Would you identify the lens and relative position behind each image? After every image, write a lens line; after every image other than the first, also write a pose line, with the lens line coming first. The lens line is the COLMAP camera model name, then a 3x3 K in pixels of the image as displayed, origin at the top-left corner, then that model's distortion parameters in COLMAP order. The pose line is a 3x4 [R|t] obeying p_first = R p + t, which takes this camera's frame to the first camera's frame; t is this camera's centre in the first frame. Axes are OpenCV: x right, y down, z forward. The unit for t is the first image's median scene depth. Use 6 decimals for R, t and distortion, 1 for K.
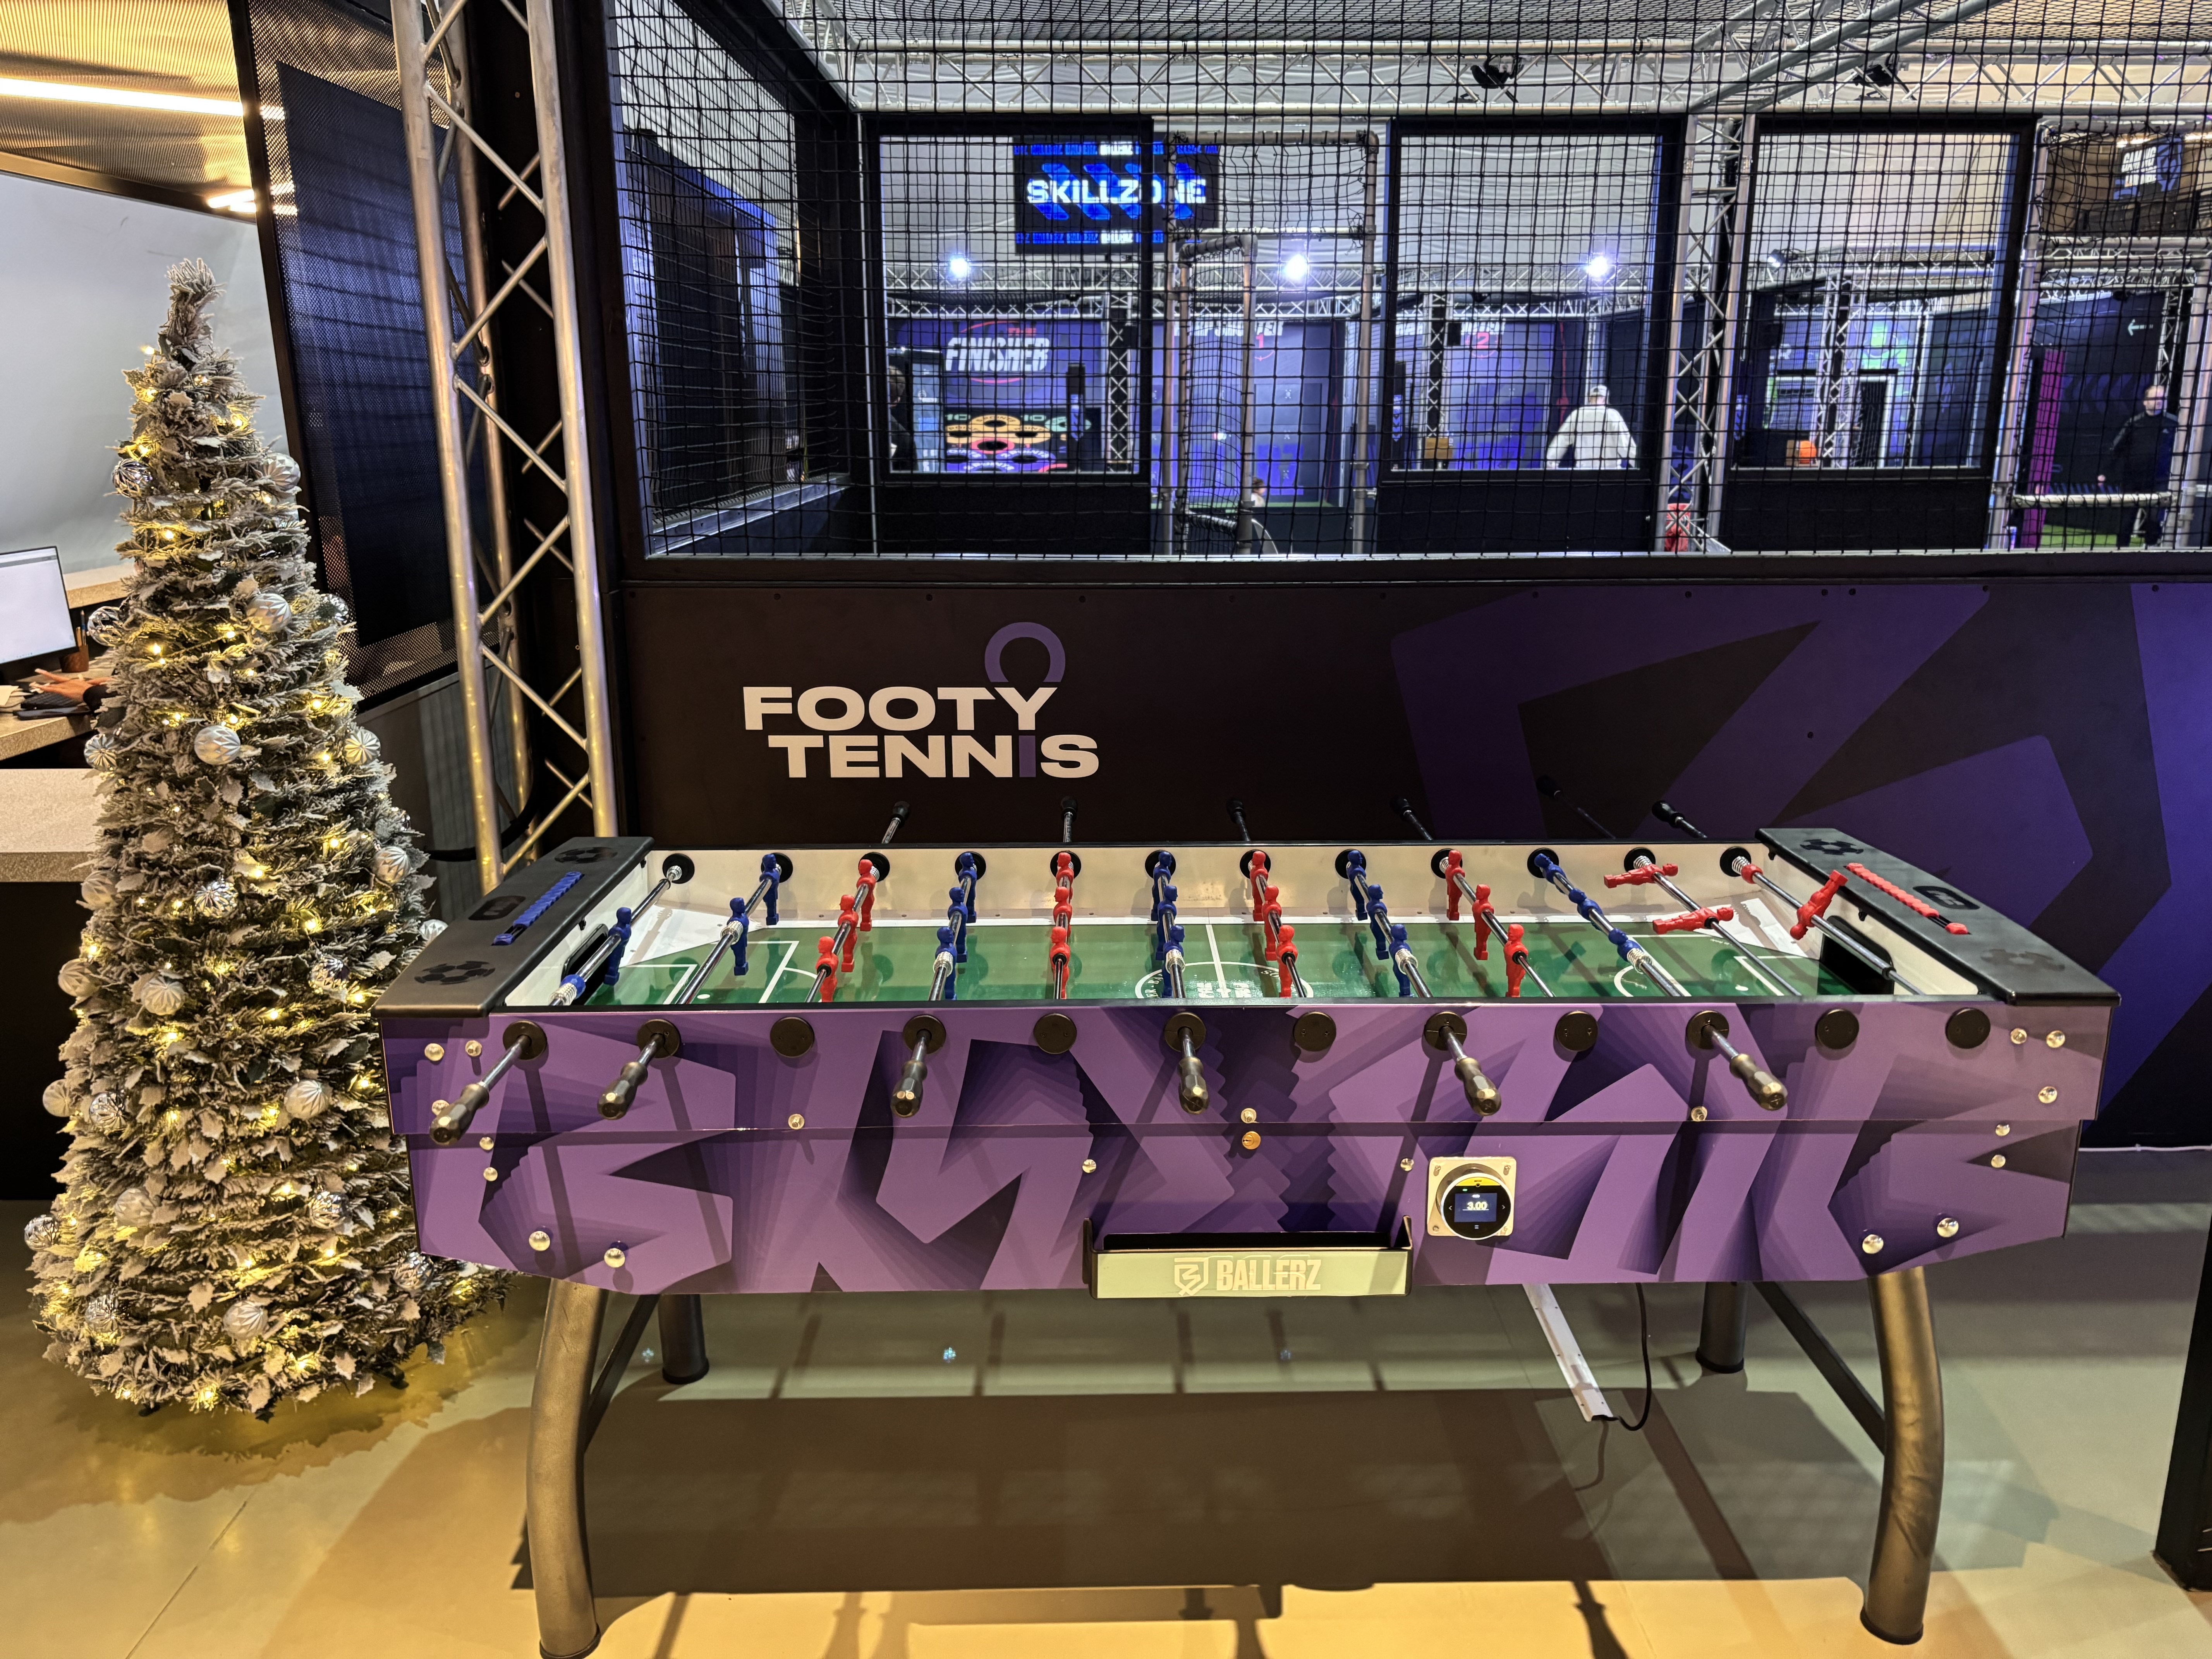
lens RADIAL K [[1649.5, 0, 1106.0], [0, 1649.5, 829.5], [0, 0, 1]] dist [-0.001746, -0.001380]
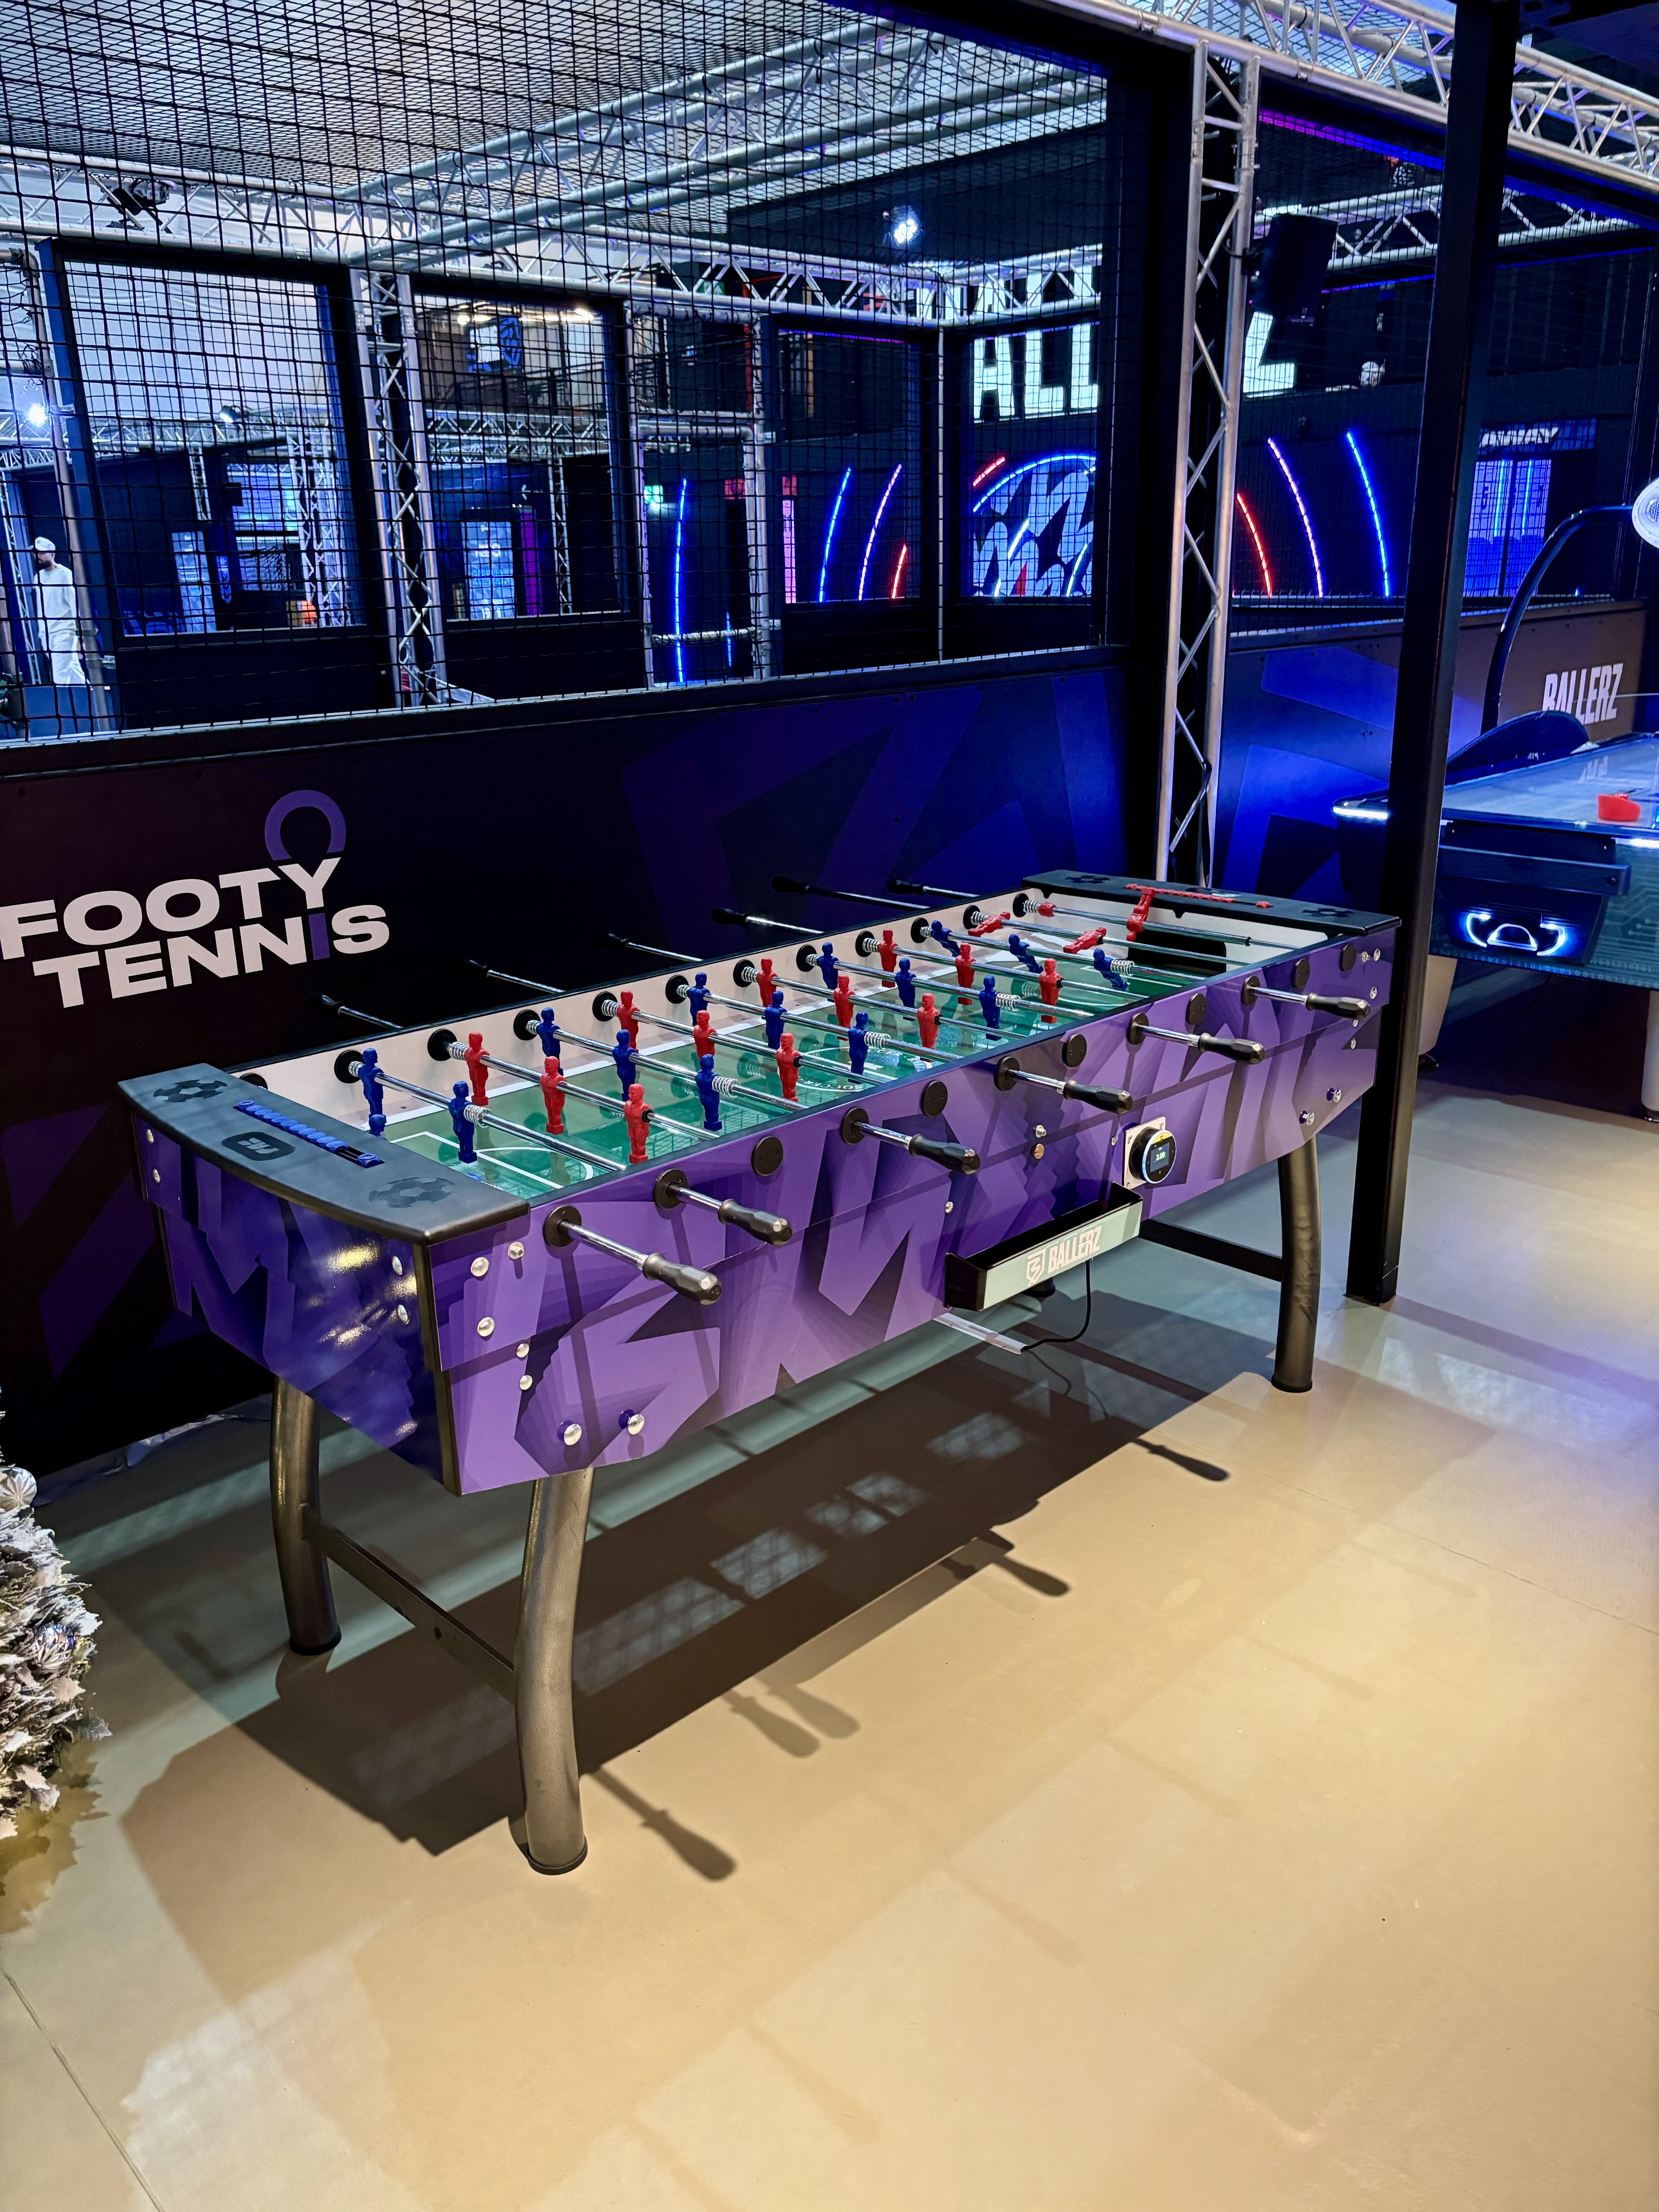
lens RADIAL K [[1673.1, 0, 831.0], [0, 1673.1, 1176.5], [0, 0, 1]] dist [-0.046587, 0.025983]
pose [[0.718613, -0.253078, 0.647724, -0.484632], [0.188598, 0.967445, 0.168761, -0.017398], [-0.669348, 0.000886, 0.742949, 0.107825]]
